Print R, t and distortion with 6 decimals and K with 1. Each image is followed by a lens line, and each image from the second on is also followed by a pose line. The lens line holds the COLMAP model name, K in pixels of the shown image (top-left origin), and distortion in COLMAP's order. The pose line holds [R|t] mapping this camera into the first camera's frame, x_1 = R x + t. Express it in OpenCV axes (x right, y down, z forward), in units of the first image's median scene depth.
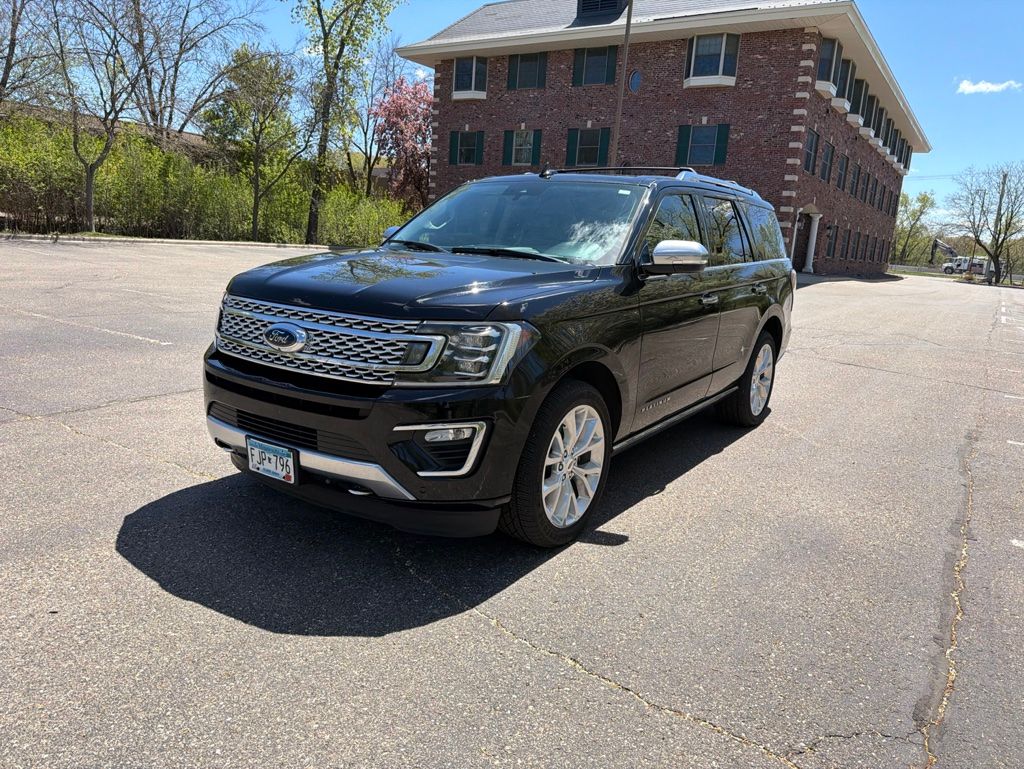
lens RADIAL K [[725.6, 0, 513.7], [0, 725.6, 386.7], [0, 0, 1]] dist [0.020303, -0.026073]
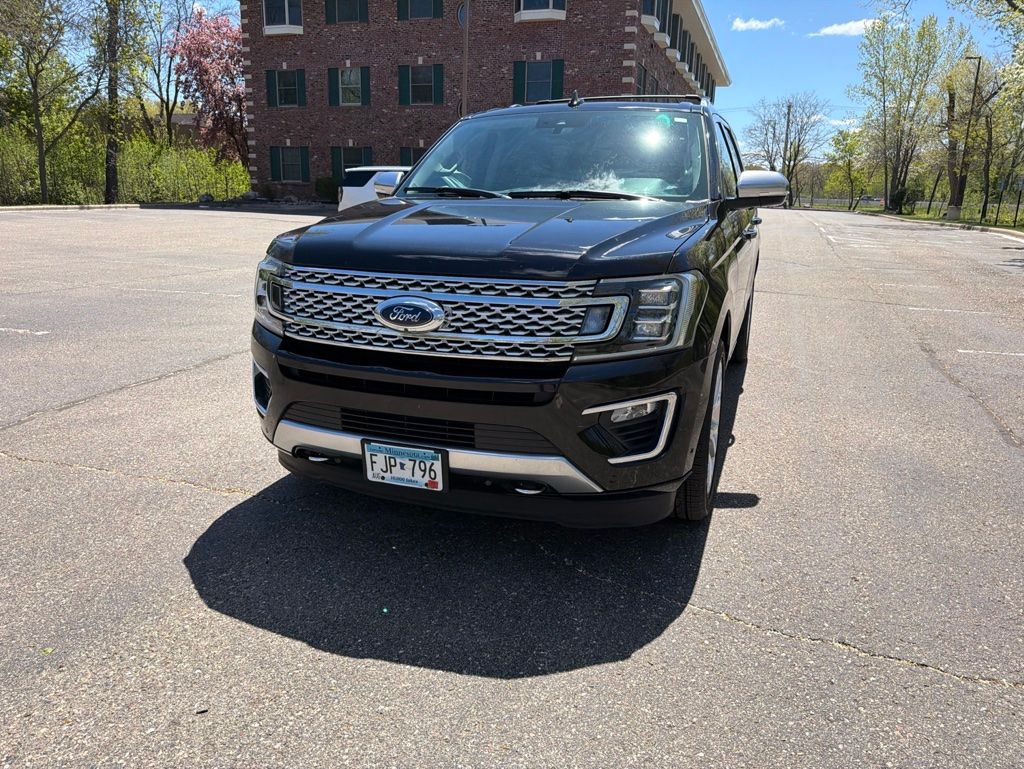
lens RADIAL K [[725.6, 0, 514.9], [0, 725.6, 382.8], [0, 0, 1]] dist [0.020303, -0.026073]
pose [[0.967615, -0.109625, 0.227382, -0.240430], [0.093976, 0.992469, 0.078579, -0.027504], [-0.234284, -0.054666, 0.970630, 0.117216]]
